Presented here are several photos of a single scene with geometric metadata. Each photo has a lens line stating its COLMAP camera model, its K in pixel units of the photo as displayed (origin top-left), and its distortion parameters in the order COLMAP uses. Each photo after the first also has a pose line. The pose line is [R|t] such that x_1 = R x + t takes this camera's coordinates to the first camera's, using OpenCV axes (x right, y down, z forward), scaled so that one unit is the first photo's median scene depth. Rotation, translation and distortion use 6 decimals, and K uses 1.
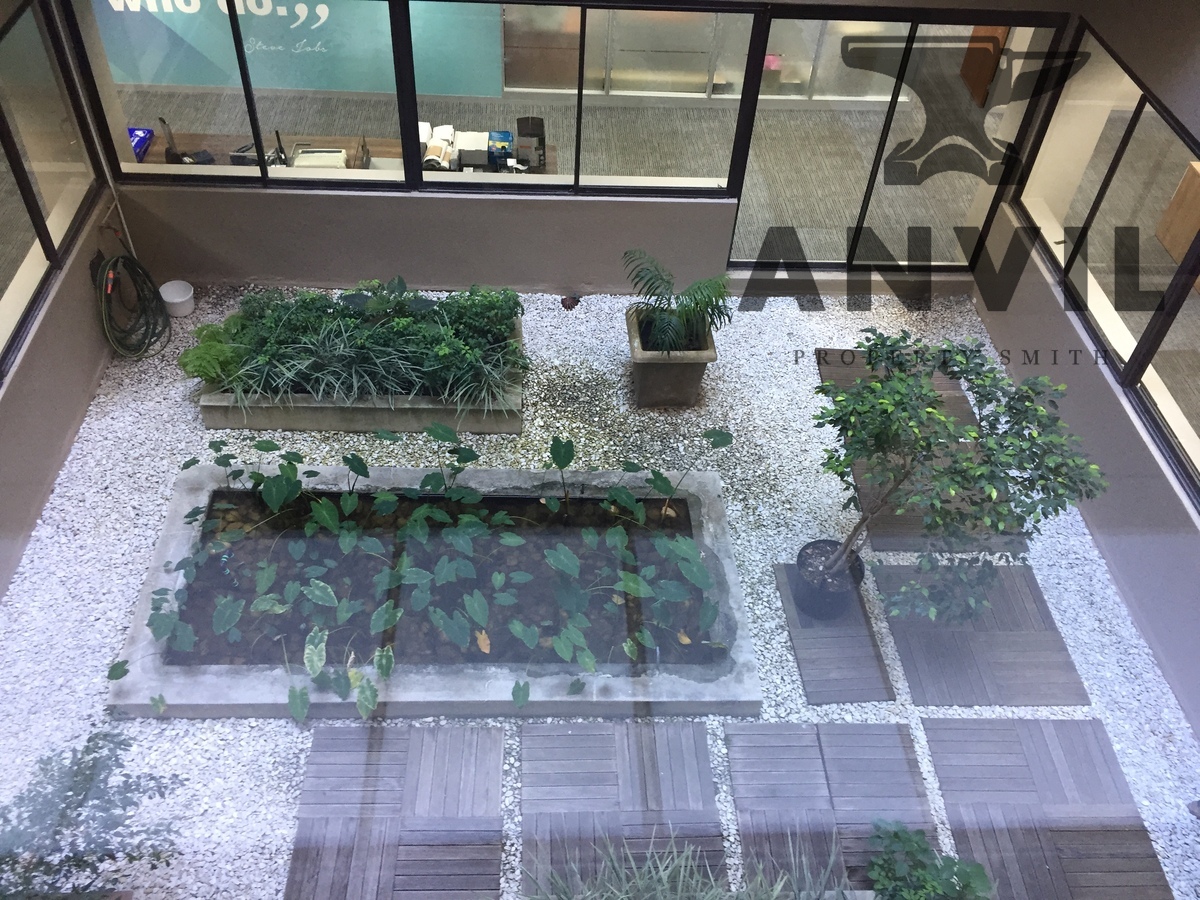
lens RADIAL K [[1036.0, 0, 600.0], [0, 1036.0, 450.0], [0, 0, 1]] dist [0.090505, -0.111758]
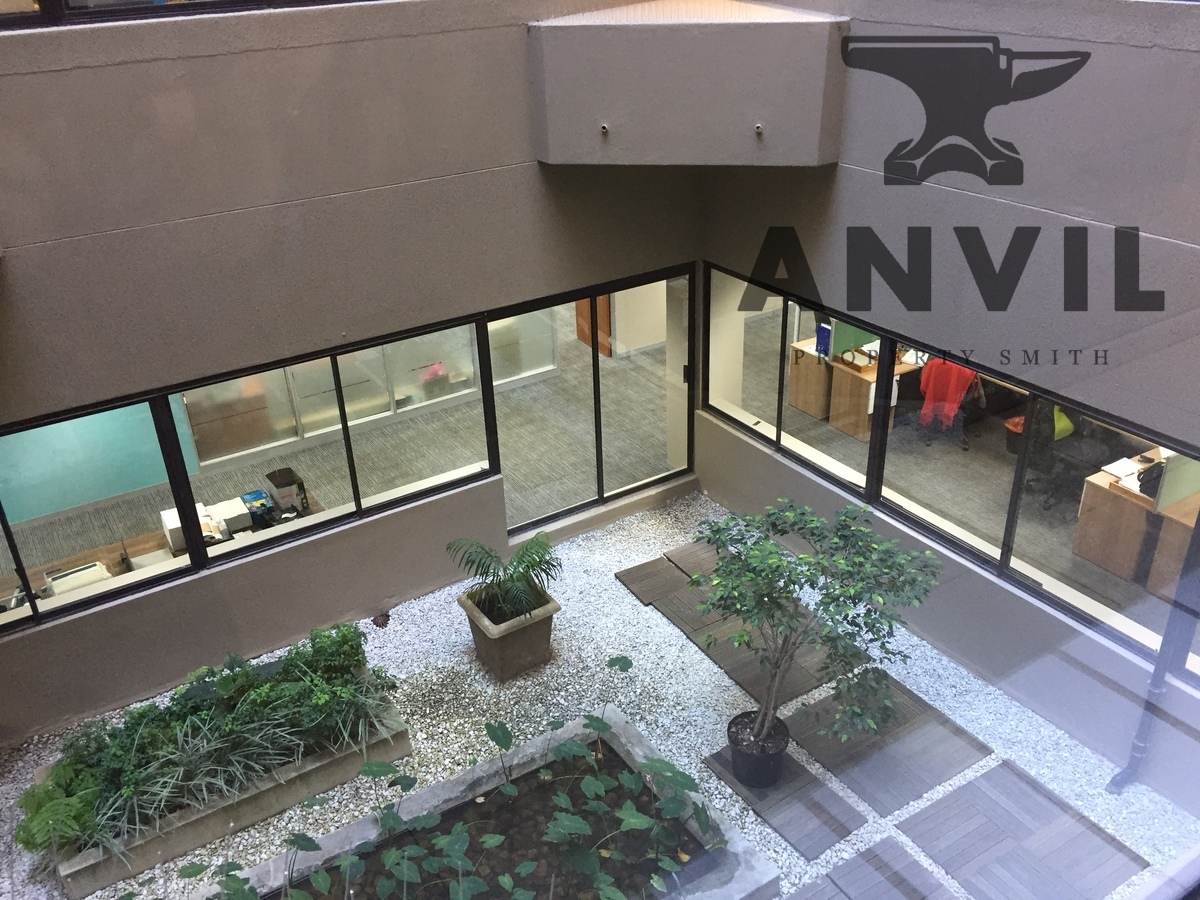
lens RADIAL K [[1036.0, 0, 600.0], [0, 1036.0, 450.0], [0, 0, 1]] dist [0.090505, -0.111758]
pose [[0.864251, -0.306003, 0.399290, -0.227890], [0.407173, 0.891633, -0.197994, -0.003519], [-0.295433, 0.333697, 0.895190, -0.025300]]
